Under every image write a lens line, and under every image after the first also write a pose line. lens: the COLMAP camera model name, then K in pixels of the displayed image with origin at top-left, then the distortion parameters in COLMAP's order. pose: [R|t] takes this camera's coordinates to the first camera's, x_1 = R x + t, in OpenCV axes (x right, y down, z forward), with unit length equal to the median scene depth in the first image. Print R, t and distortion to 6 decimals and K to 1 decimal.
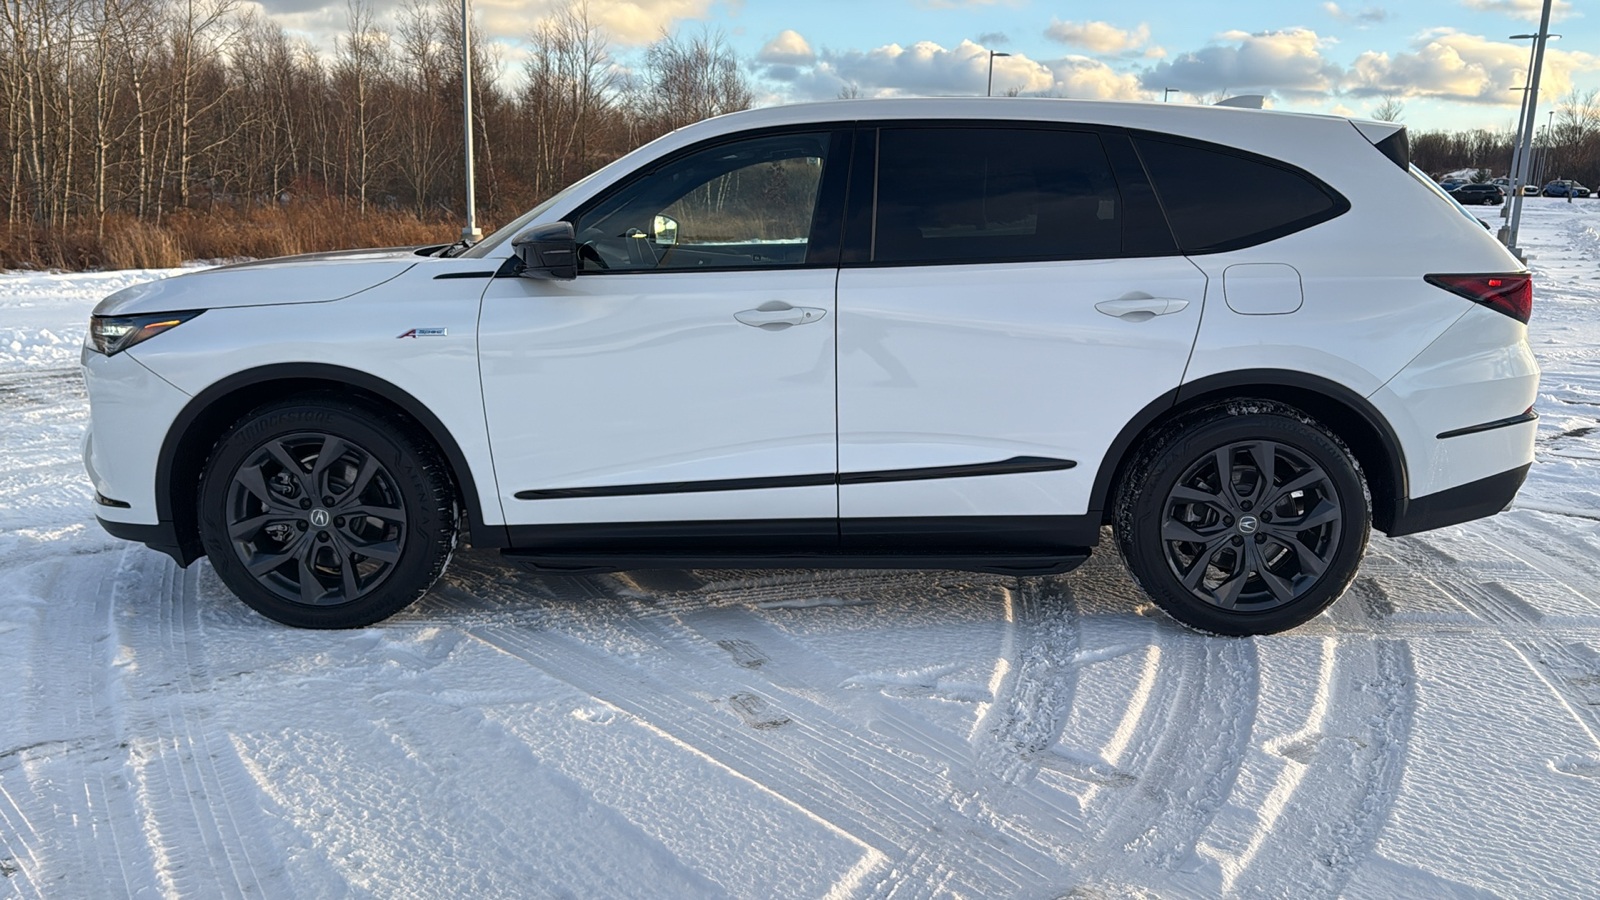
lens RADIAL K [[1268.9, 0, 827.1], [0, 1268.9, 454.6], [0, 0, 1]] dist [0.138760, -0.237388]
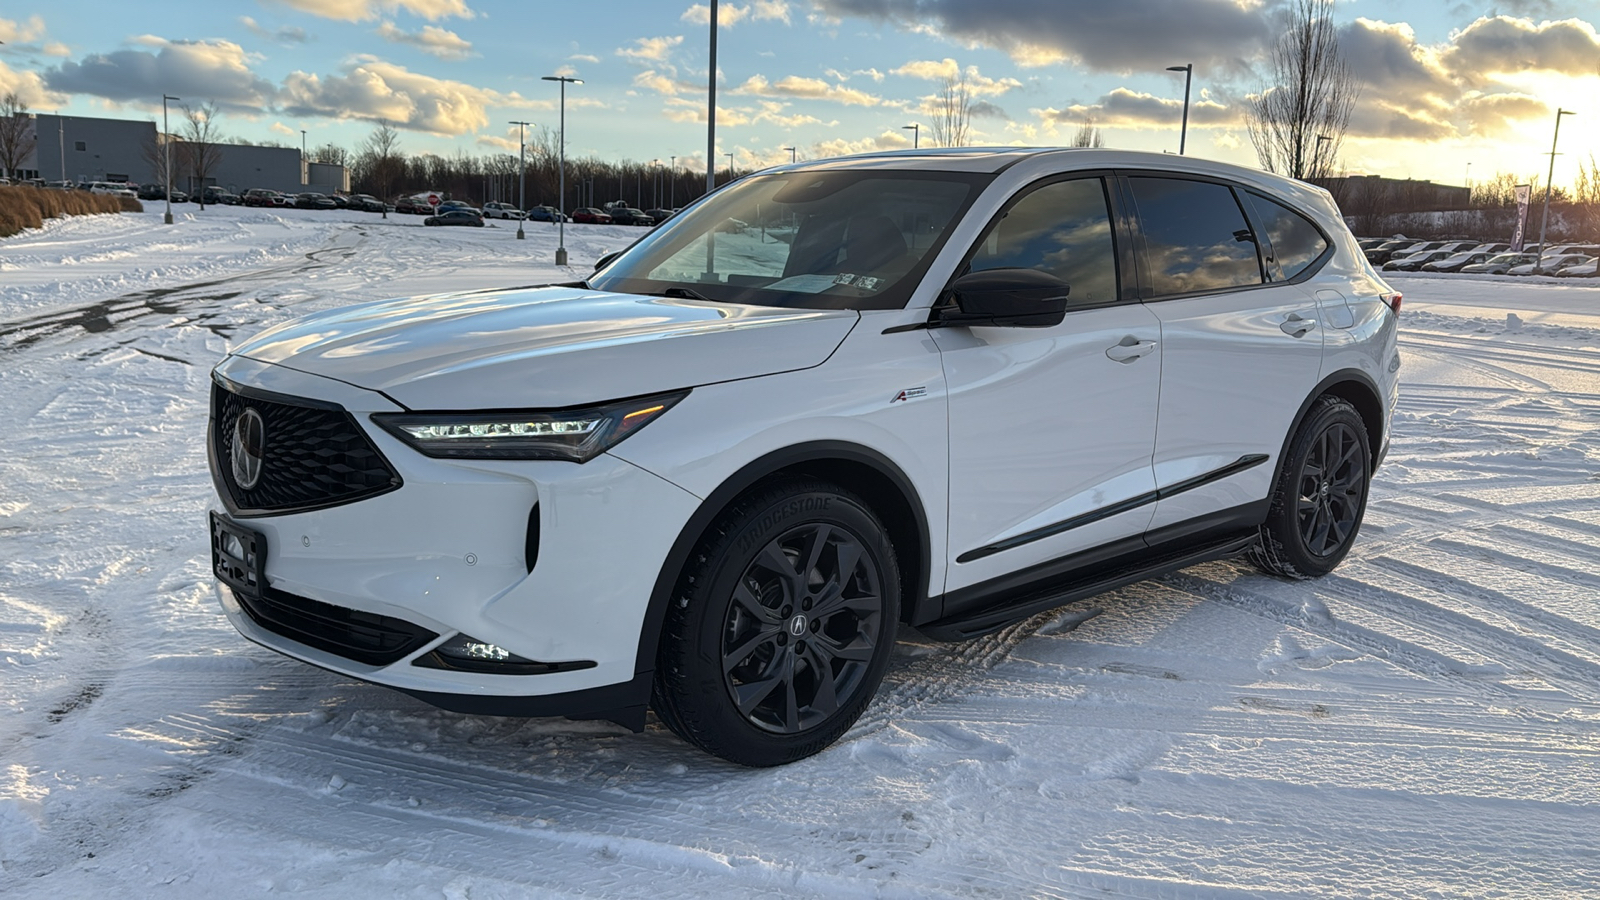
lens RADIAL K [[1268.9, 0, 827.1], [0, 1268.9, 454.6], [0, 0, 1]] dist [0.138760, -0.237388]
pose [[0.727150, -0.112980, 0.677118, -0.931828], [0.122029, 0.991928, 0.034461, -0.087610], [-0.675545, 0.057570, 0.735067, 0.377069]]
